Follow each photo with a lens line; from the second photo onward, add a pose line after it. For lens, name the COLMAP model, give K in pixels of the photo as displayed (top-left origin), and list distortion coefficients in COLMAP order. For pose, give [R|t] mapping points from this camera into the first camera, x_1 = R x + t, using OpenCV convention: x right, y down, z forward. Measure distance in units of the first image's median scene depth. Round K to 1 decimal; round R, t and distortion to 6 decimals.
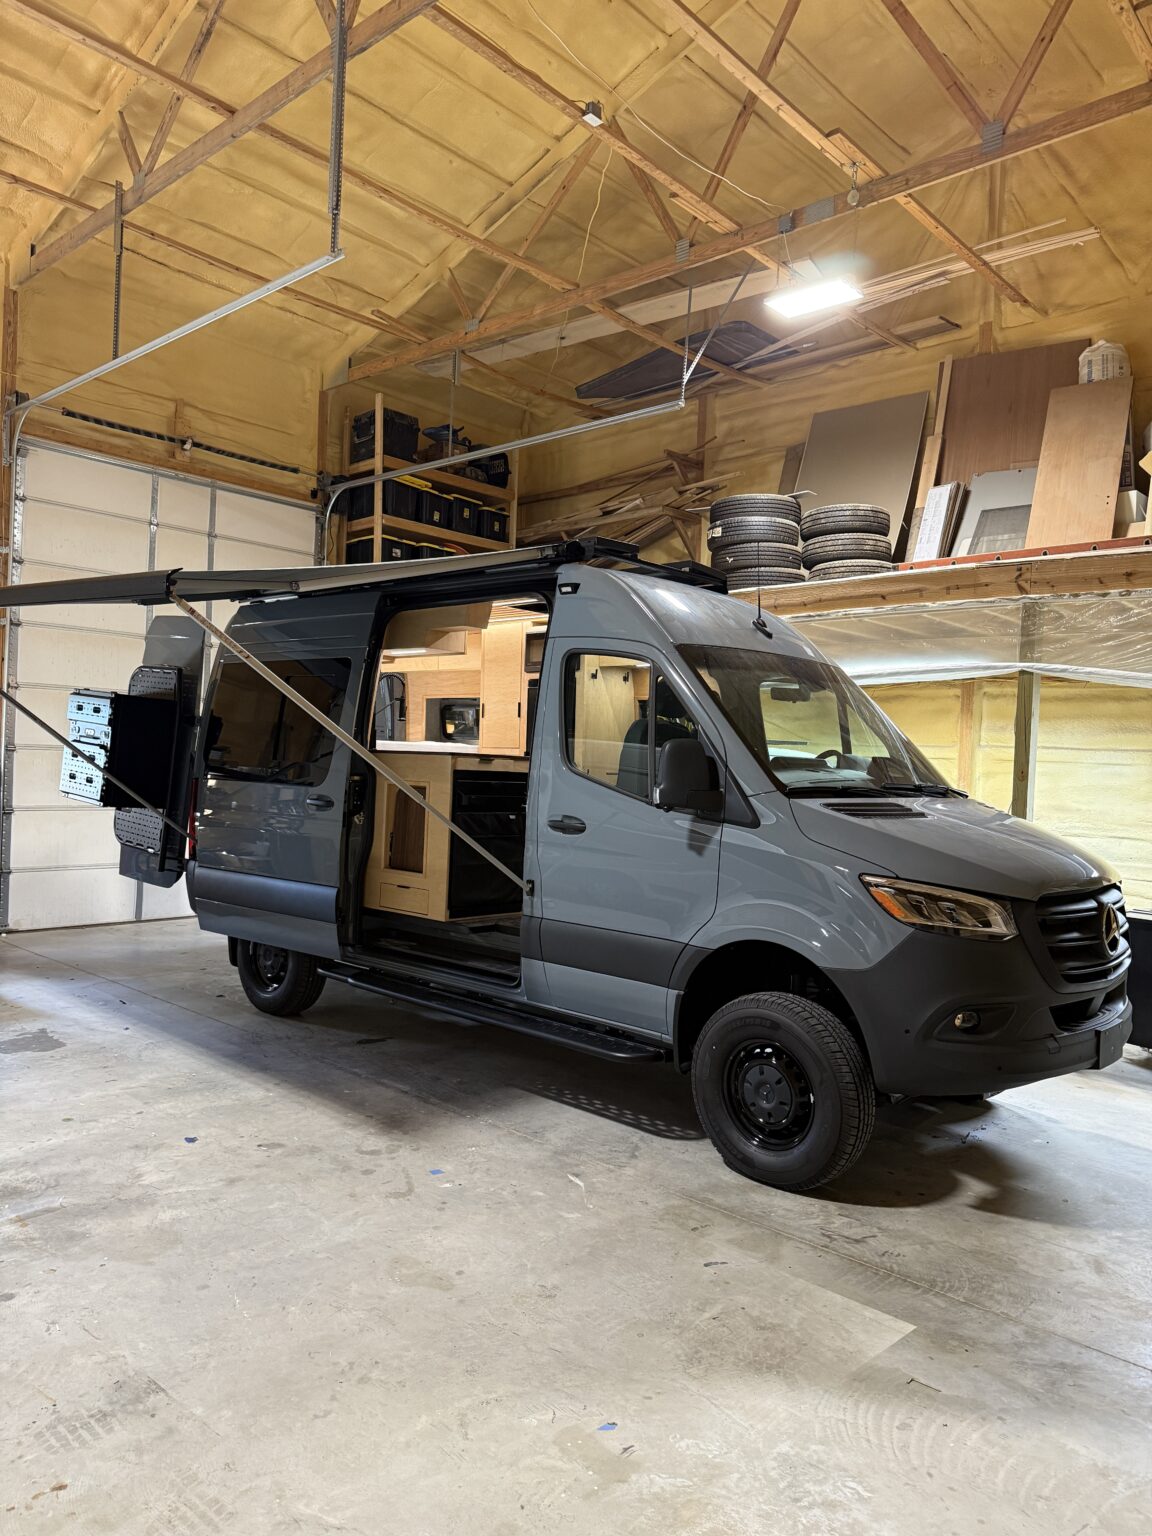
lens RADIAL K [[1085.8, 0, 576.0], [0, 1085.8, 768.0], [0, 0, 1]] dist [0.002037, -0.004054]
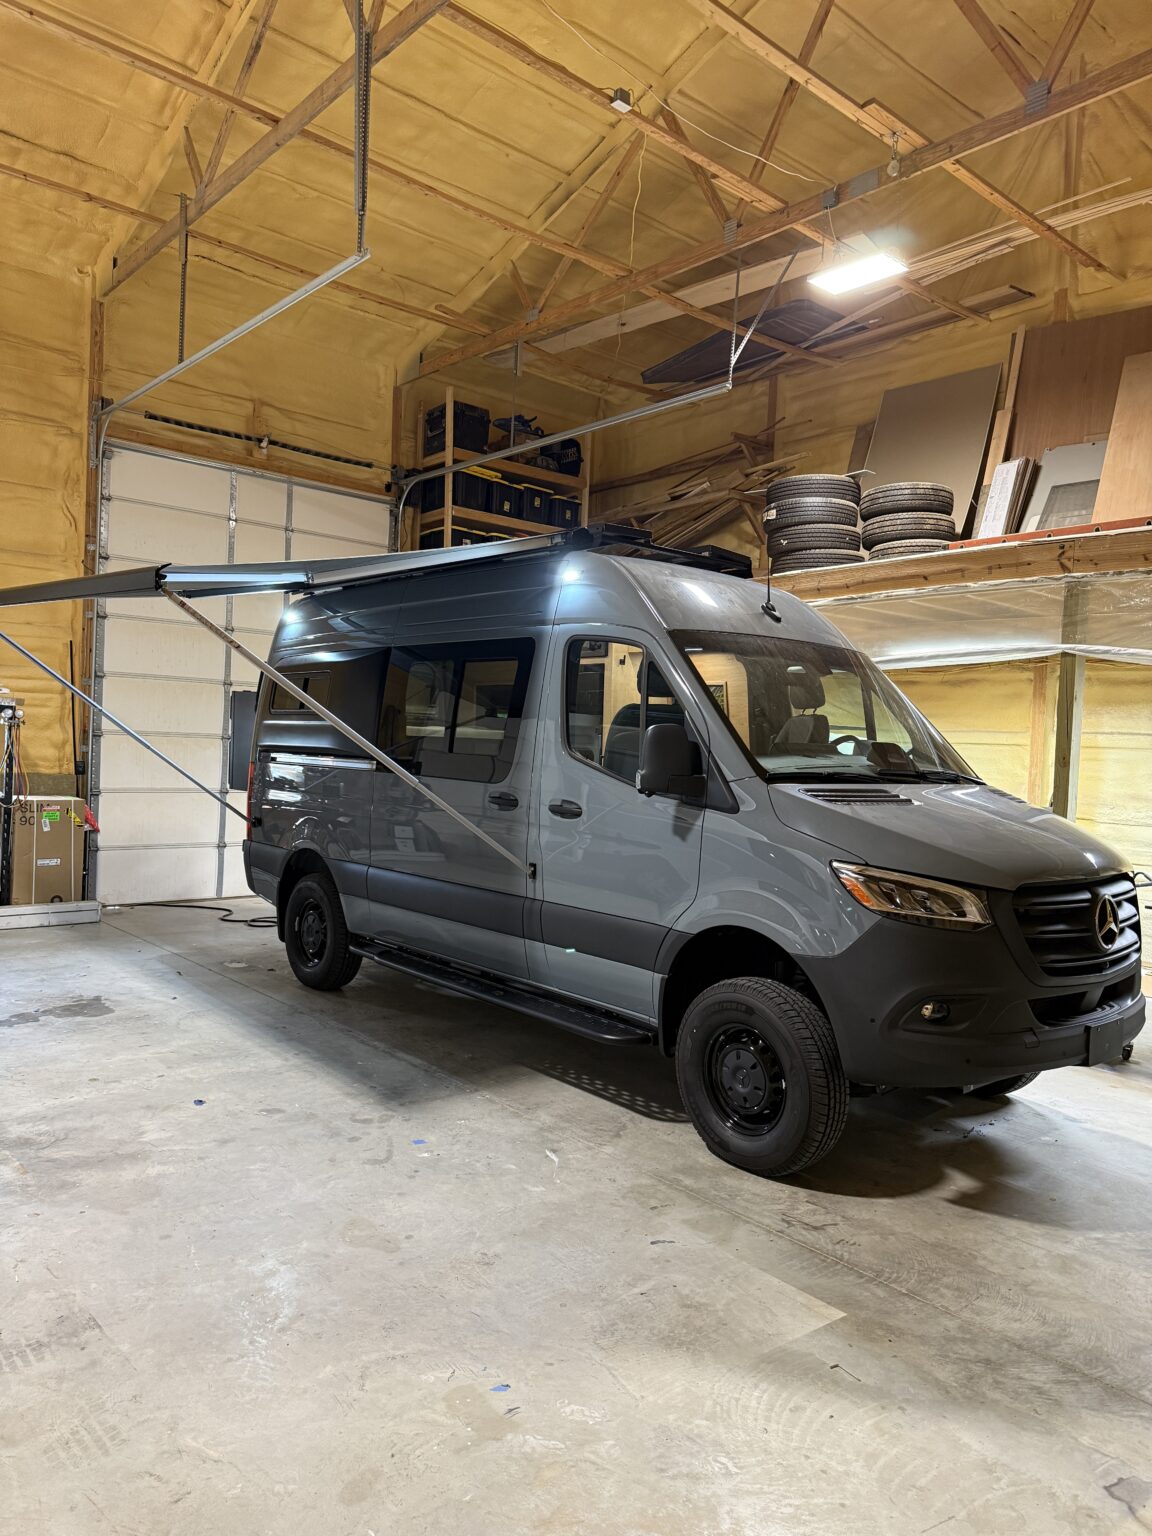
lens RADIAL K [[1085.9, 0, 577.8], [0, 1085.9, 764.4], [0, 0, 1]] dist [0.003105, -0.005605]
pose [[0.993478, 0.003139, -0.113977, 0.104779], [-0.002154, 0.999959, 0.008759, 0.001980], [0.113999, -0.008457, 0.993445, -0.006261]]
